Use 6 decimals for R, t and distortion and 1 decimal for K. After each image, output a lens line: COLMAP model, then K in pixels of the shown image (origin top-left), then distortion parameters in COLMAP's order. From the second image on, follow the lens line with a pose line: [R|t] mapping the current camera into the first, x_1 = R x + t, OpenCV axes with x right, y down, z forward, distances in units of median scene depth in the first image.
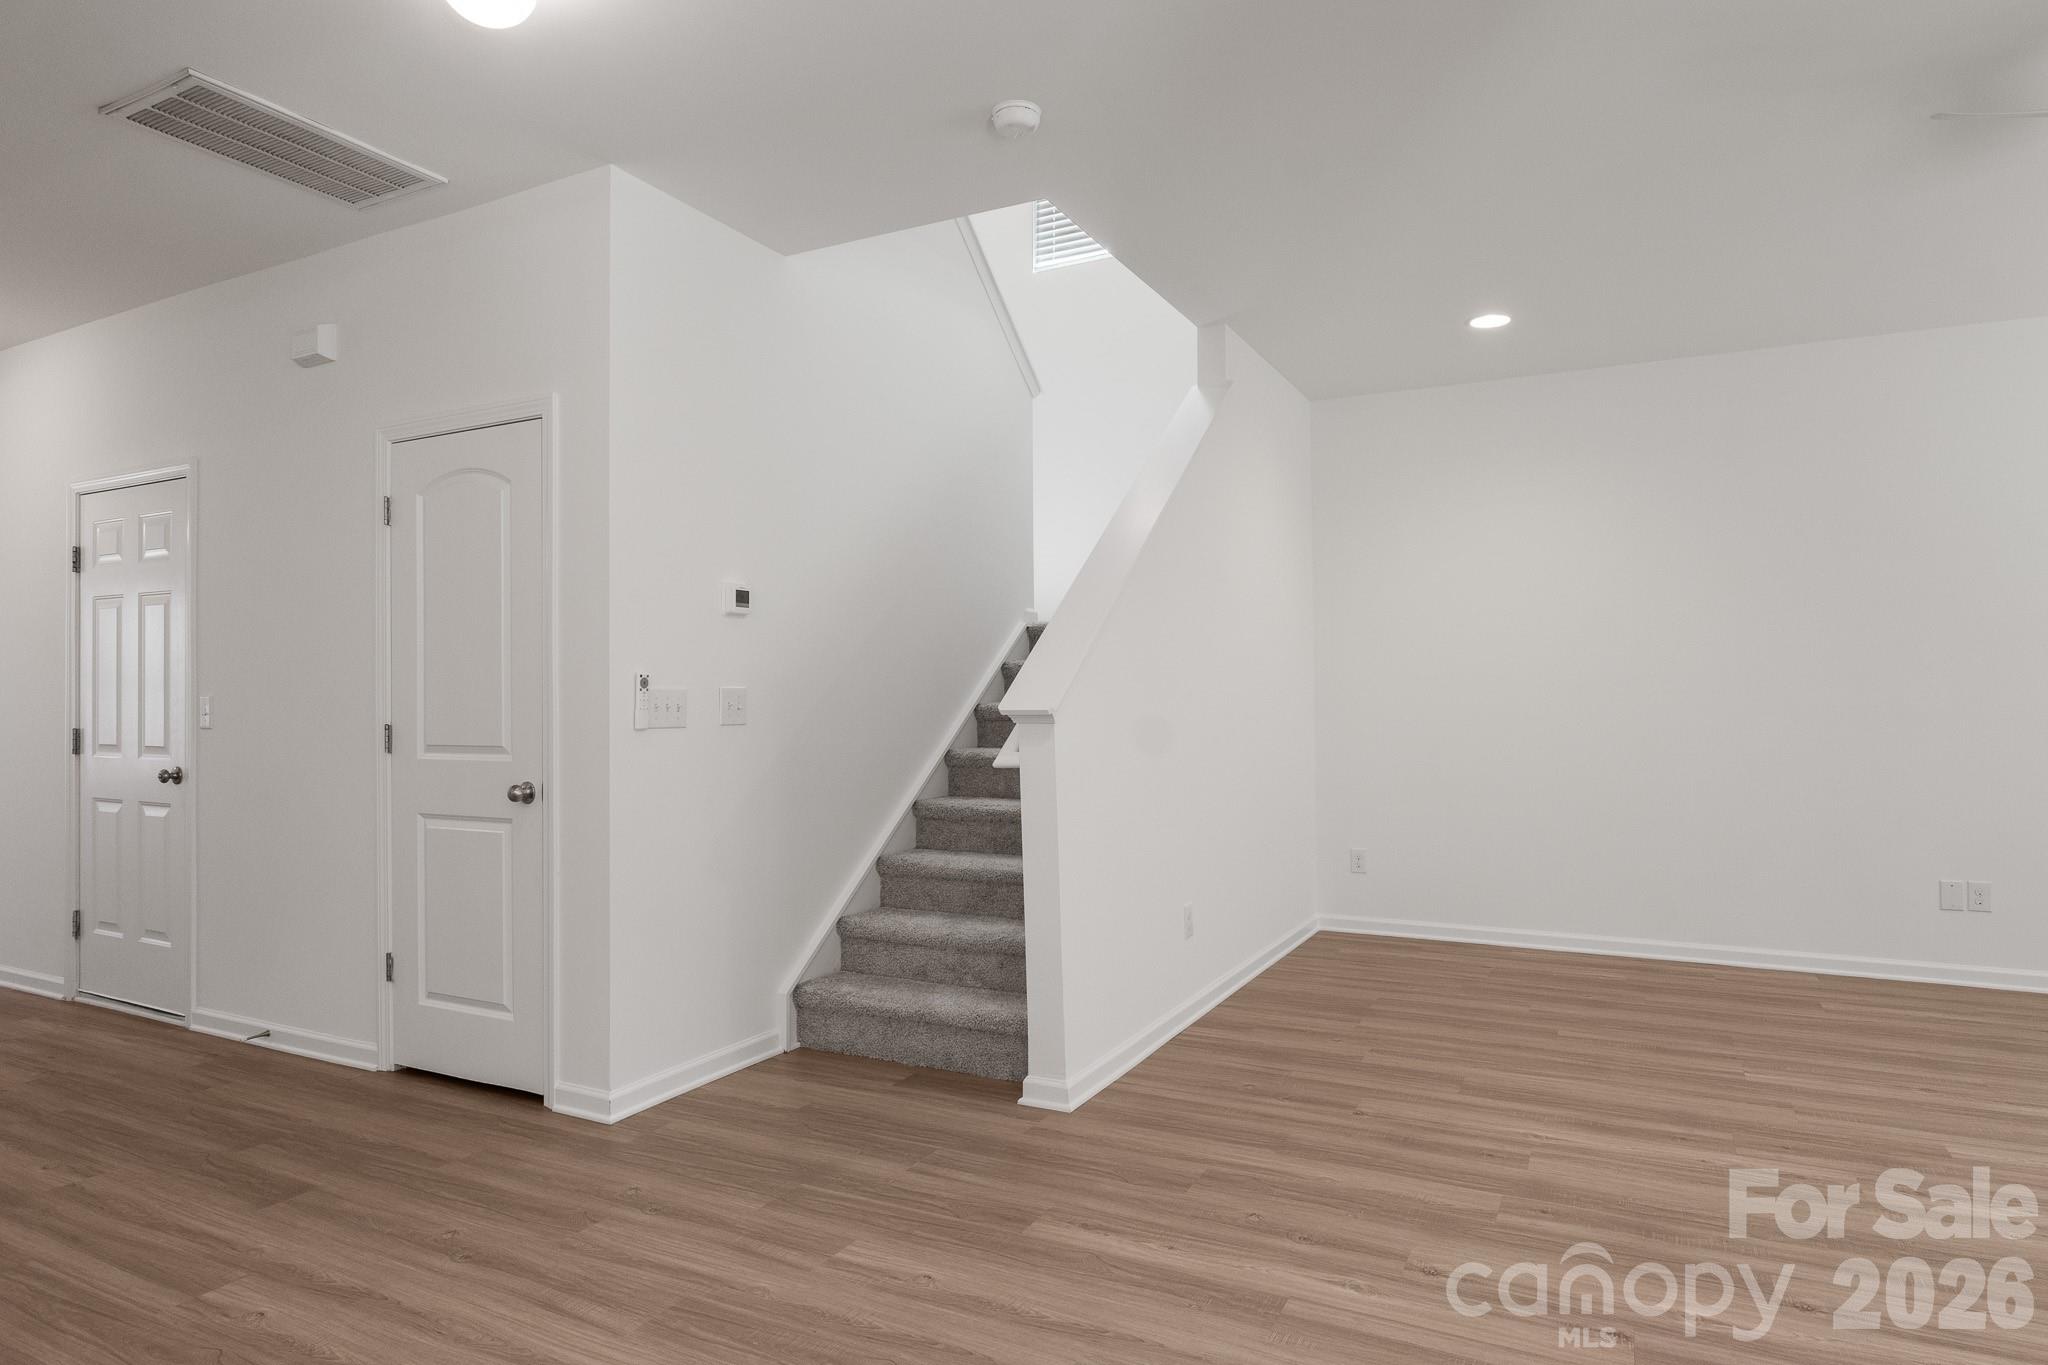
lens RADIAL K [[1187.1, 0, 1027.8], [0, 1187.1, 689.4], [0, 0, 1]] dist [0.001501, -0.003326]
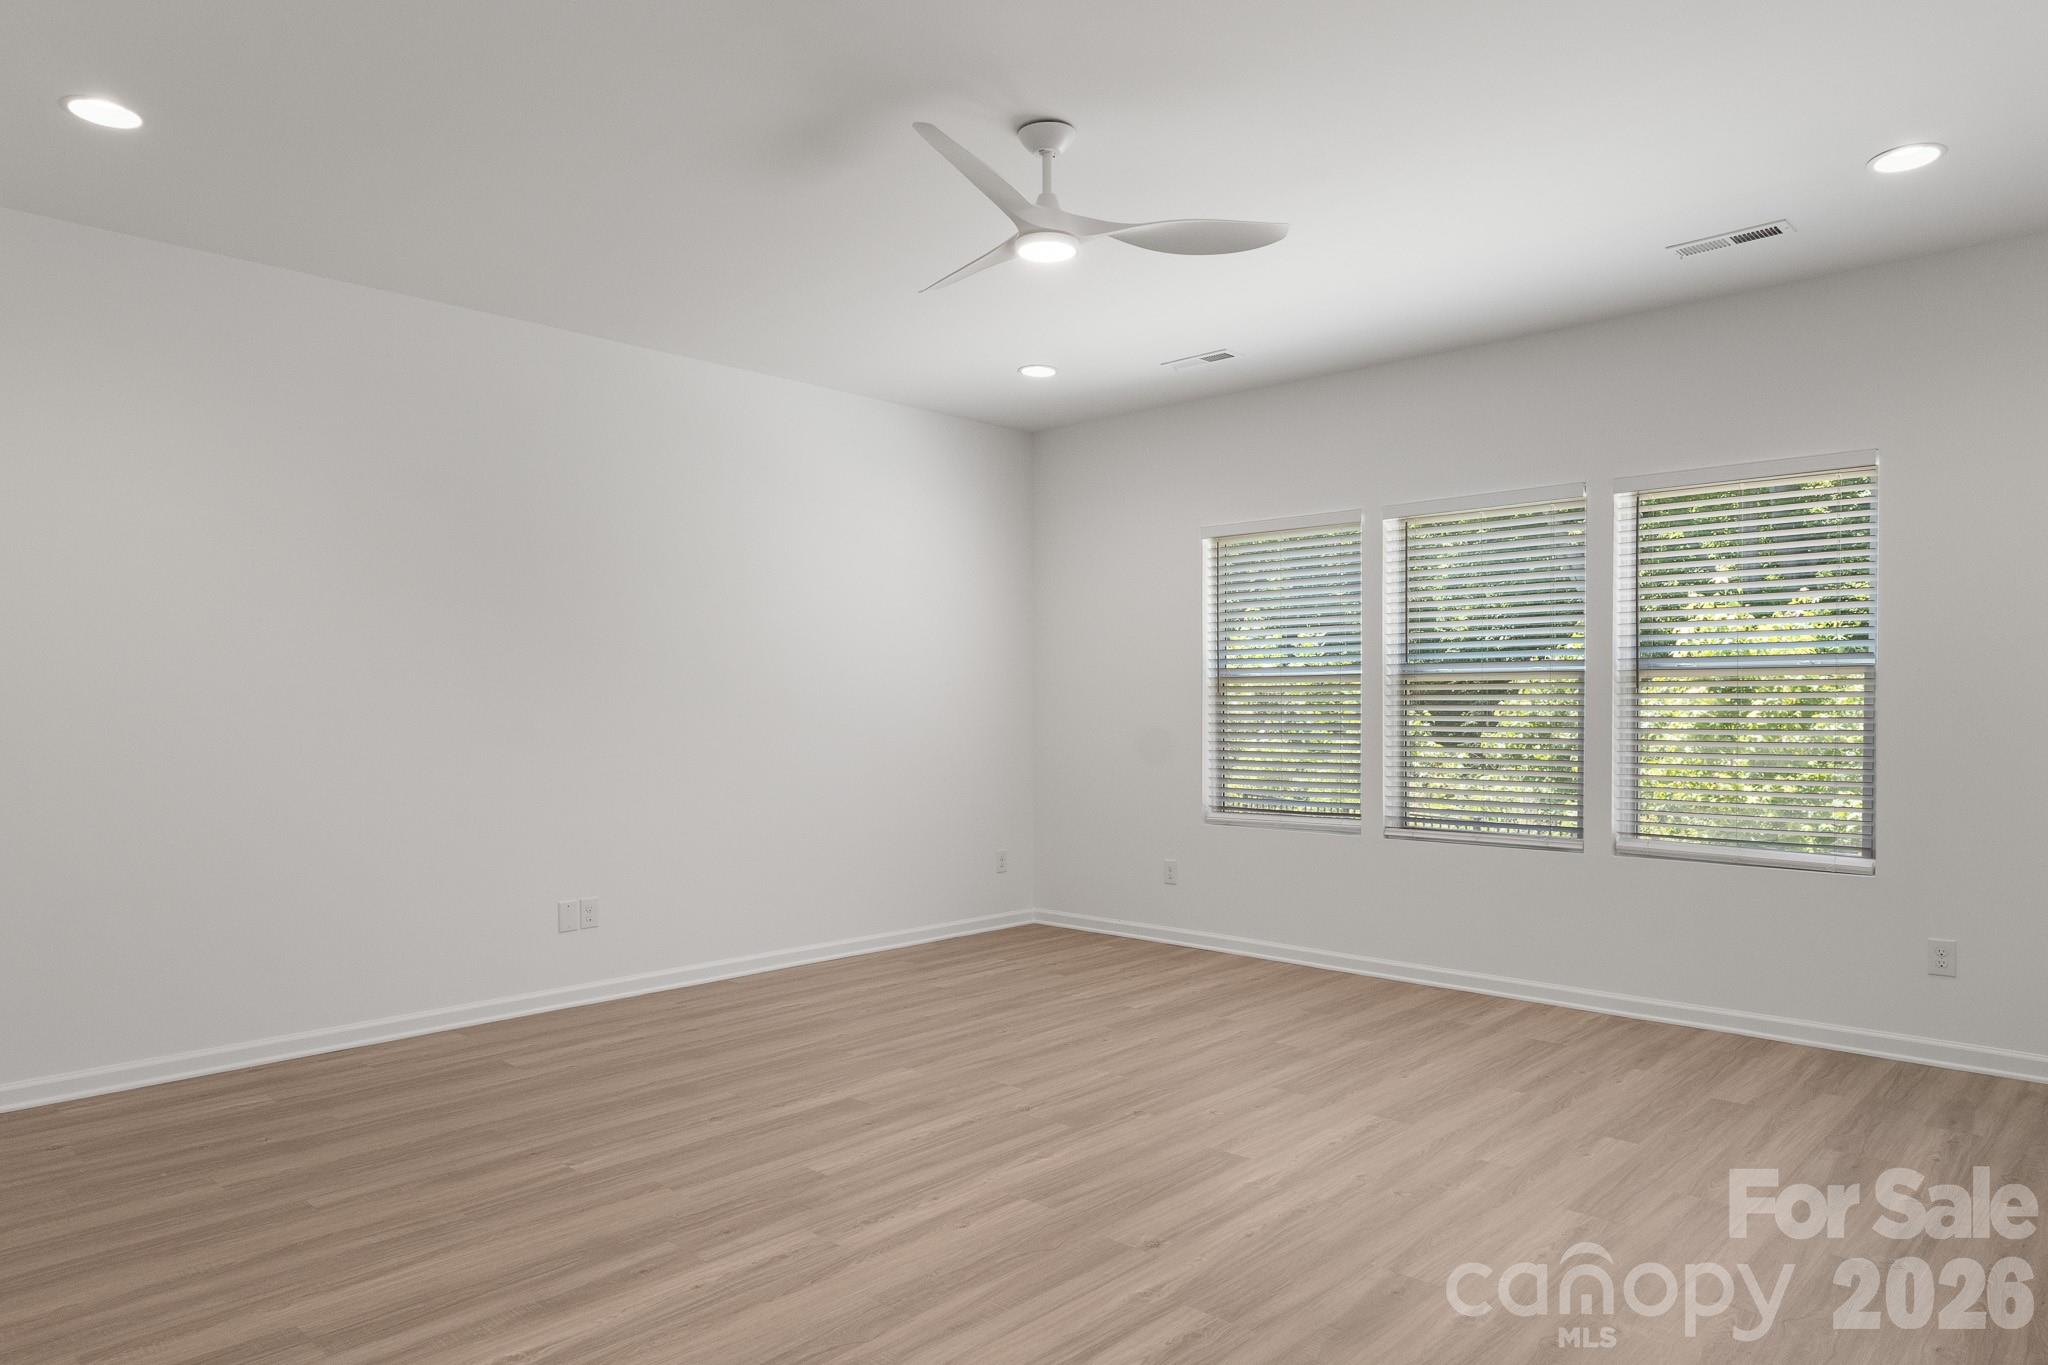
lens RADIAL K [[1297.9, 0, 1041.5], [0, 1297.9, 697.3], [0, 0, 1]] dist [-0.000259, 0.000794]
pose [[0.266087, 0.006638, 0.963926, -0.174389], [-0.003596, 0.999976, -0.005893, -0.001846], [-0.963942, -0.001898, 0.266105, 0.407662]]
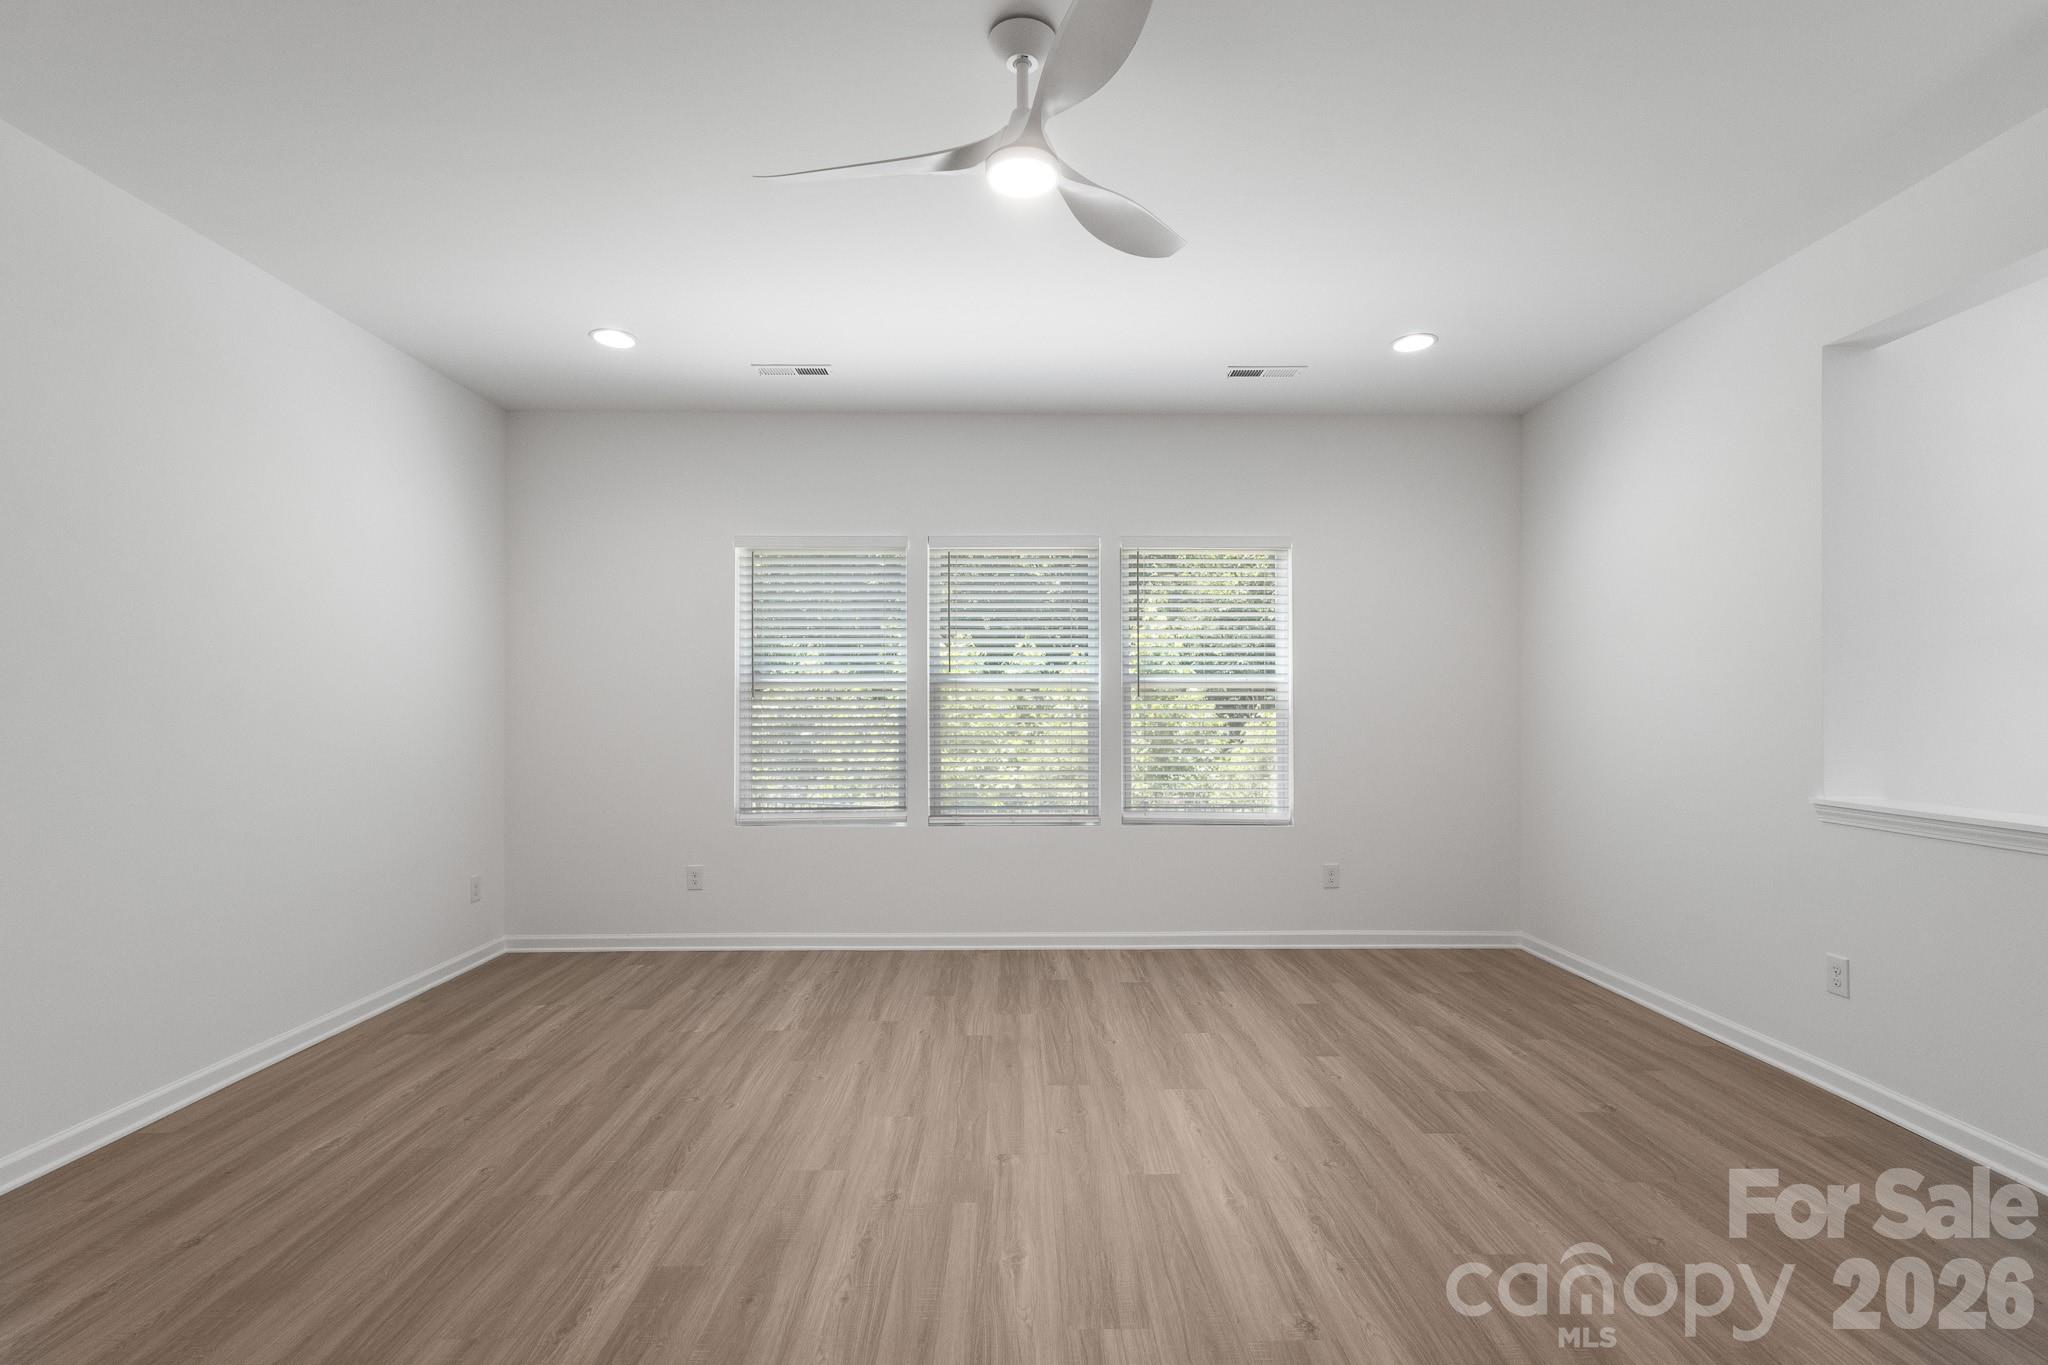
lens RADIAL K [[953.7, 0, 1033.1], [0, 953.7, 693.4], [0, 0, 1]] dist [0.011192, -0.000815]
pose [[-0.479609, 0.013878, 0.877372, 0.206474], [-0.002756, 0.999846, -0.017322, -0.003084], [-0.877478, -0.010726, -0.479497, 0.909623]]
